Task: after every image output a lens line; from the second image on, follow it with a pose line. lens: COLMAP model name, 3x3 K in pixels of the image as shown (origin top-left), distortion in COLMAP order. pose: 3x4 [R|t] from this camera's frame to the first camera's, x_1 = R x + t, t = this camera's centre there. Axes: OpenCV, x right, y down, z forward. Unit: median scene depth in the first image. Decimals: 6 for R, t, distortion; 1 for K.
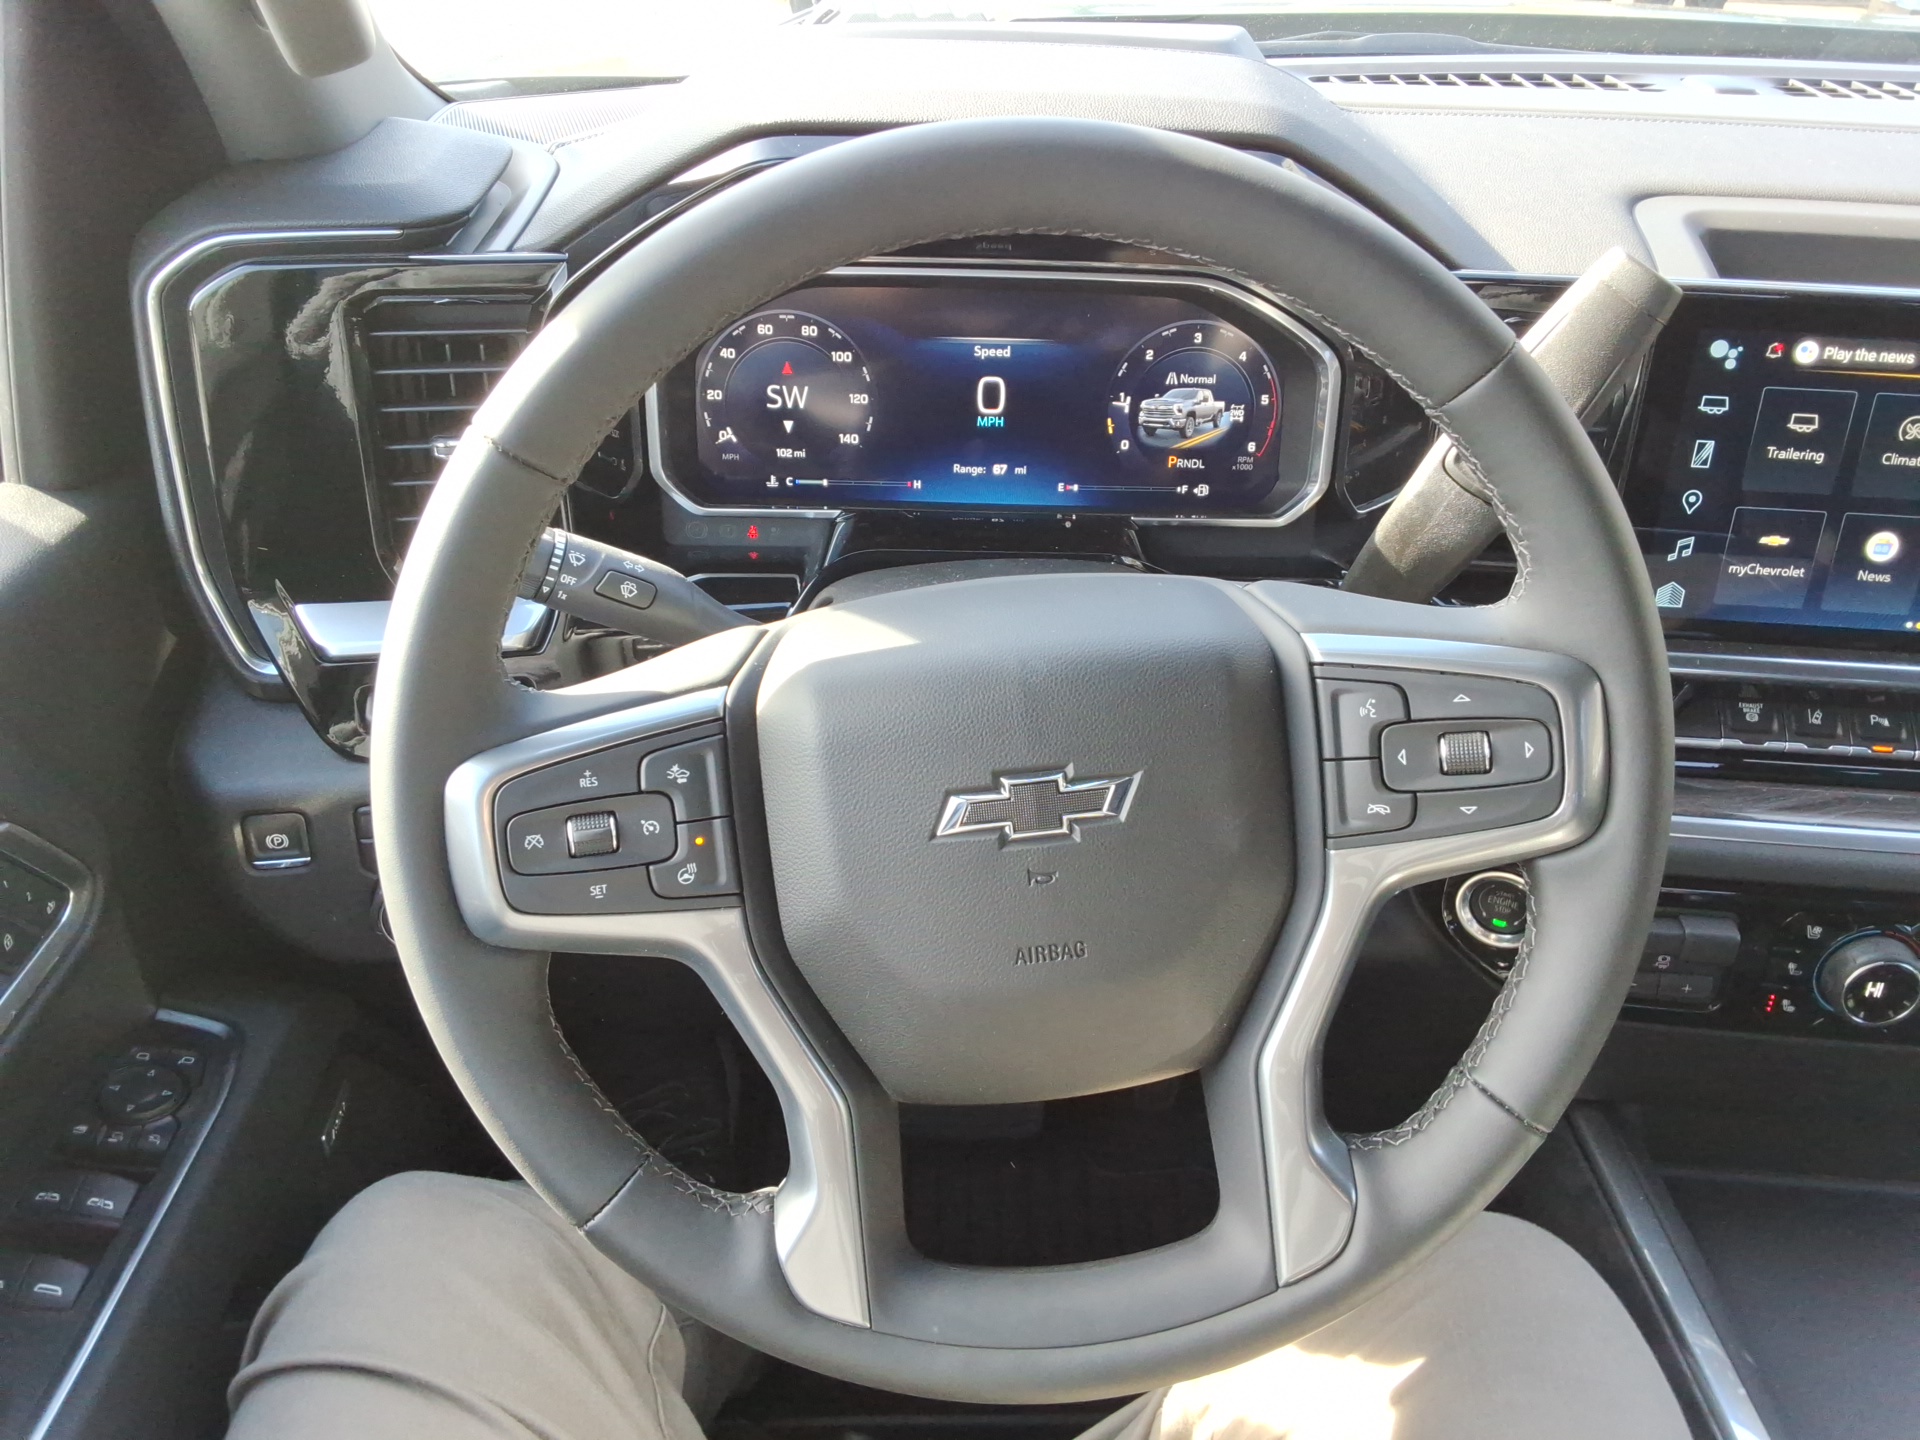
lens RADIAL K [[1534.3, 0, 973.7], [0, 1534.3, 702.7], [0, 0, 1]] dist [0.125506, -0.199559]
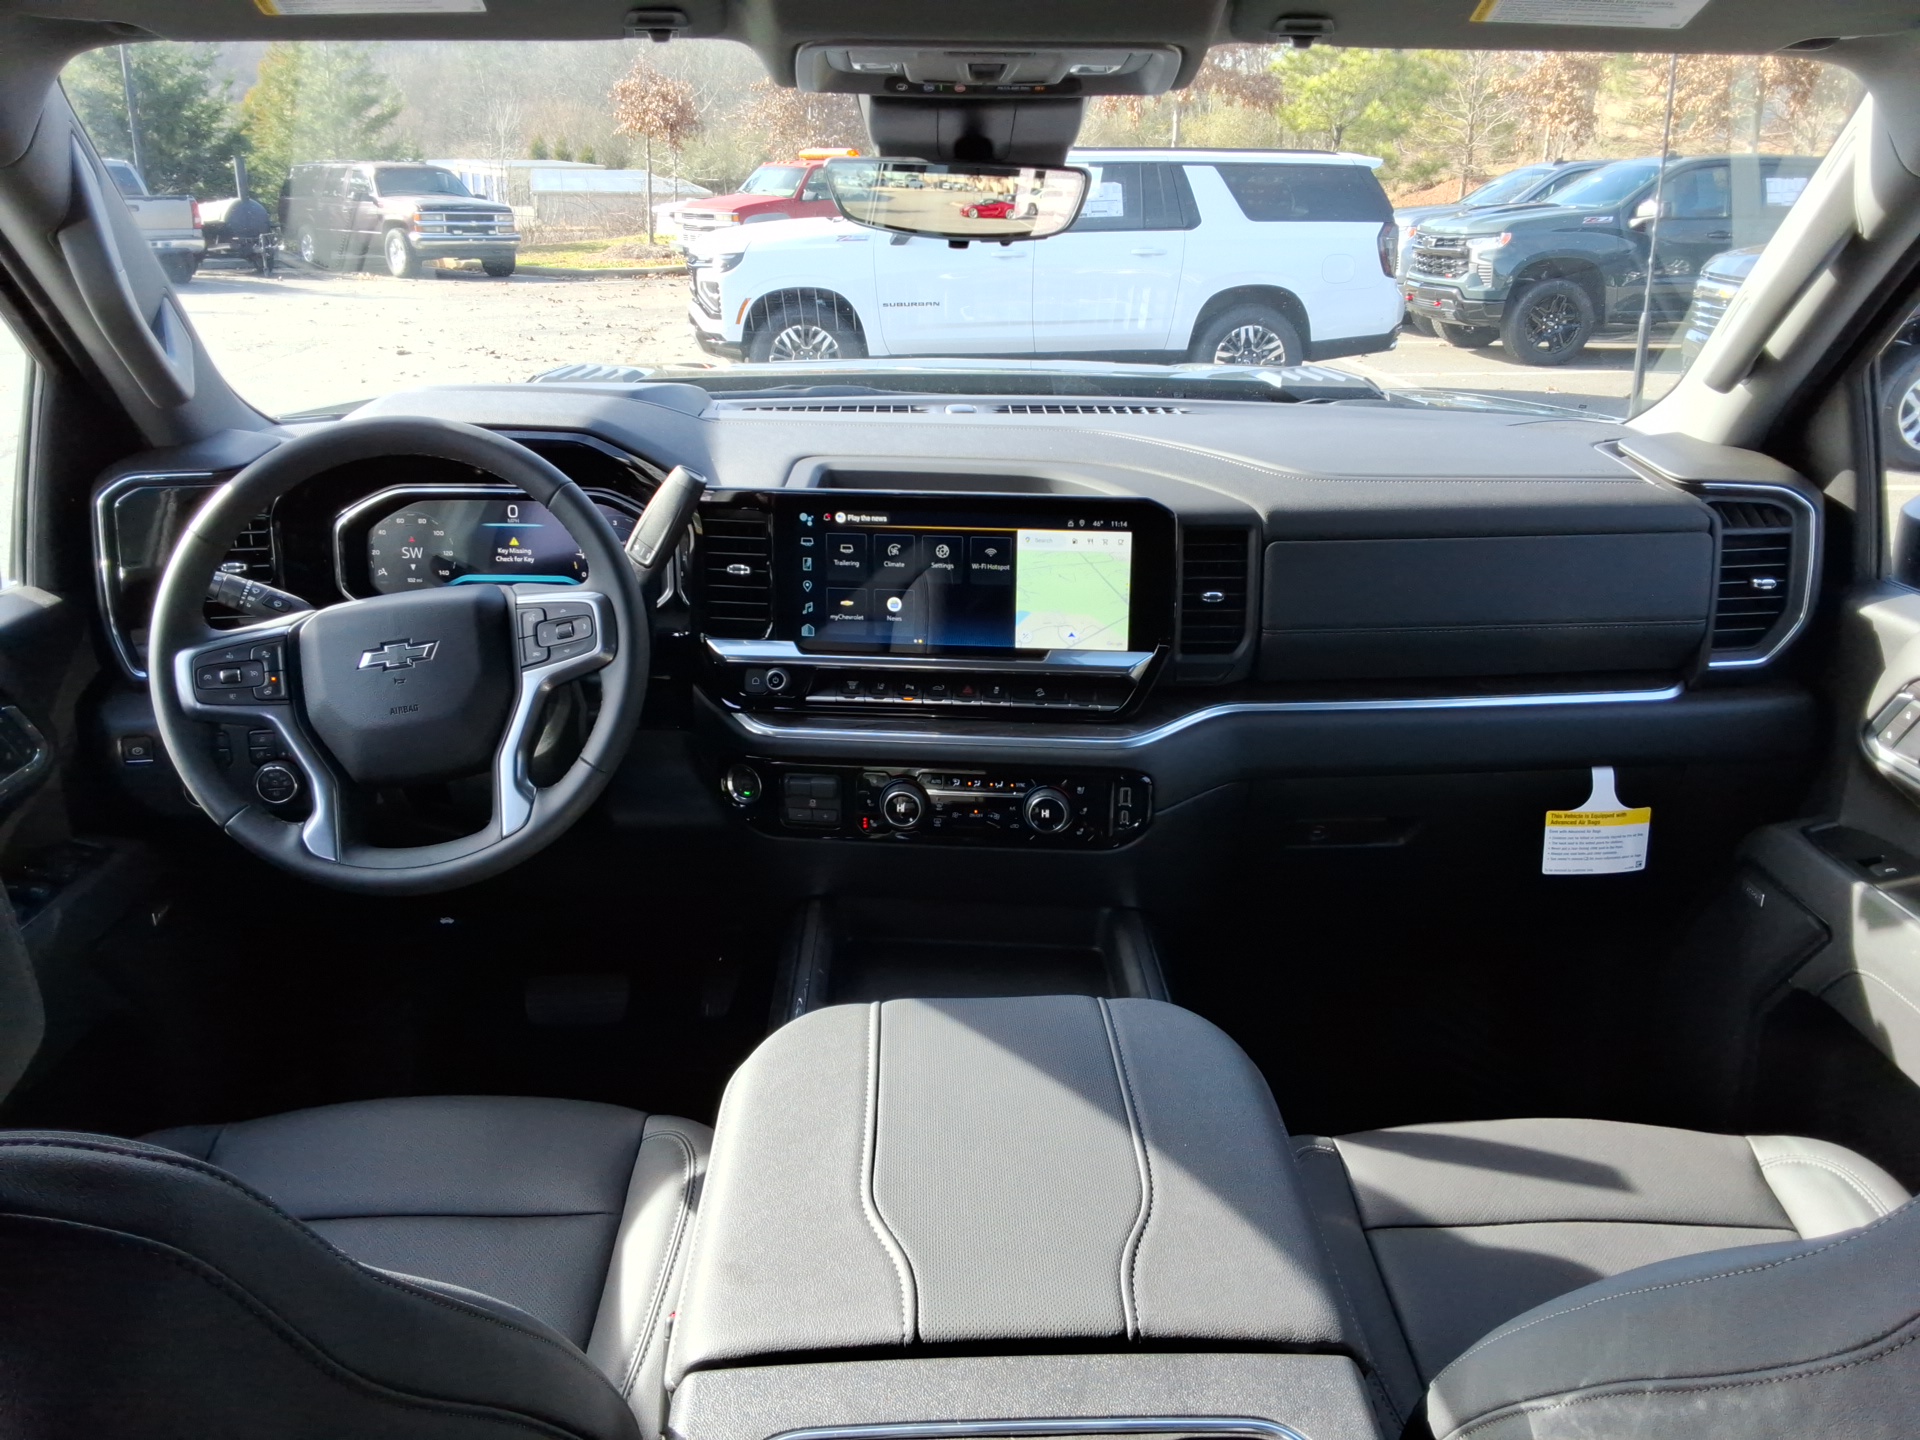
lens RADIAL K [[1497.8, 0, 990.2], [0, 1497.8, 680.6], [0, 0, 1]] dist [0.095666, -0.177678]
pose [[0.999739, -0.017718, 0.014421, 0.672134], [0.020318, 0.978178, -0.206772, 0.436207], [-0.010443, 0.207011, 0.978283, -1.024028]]
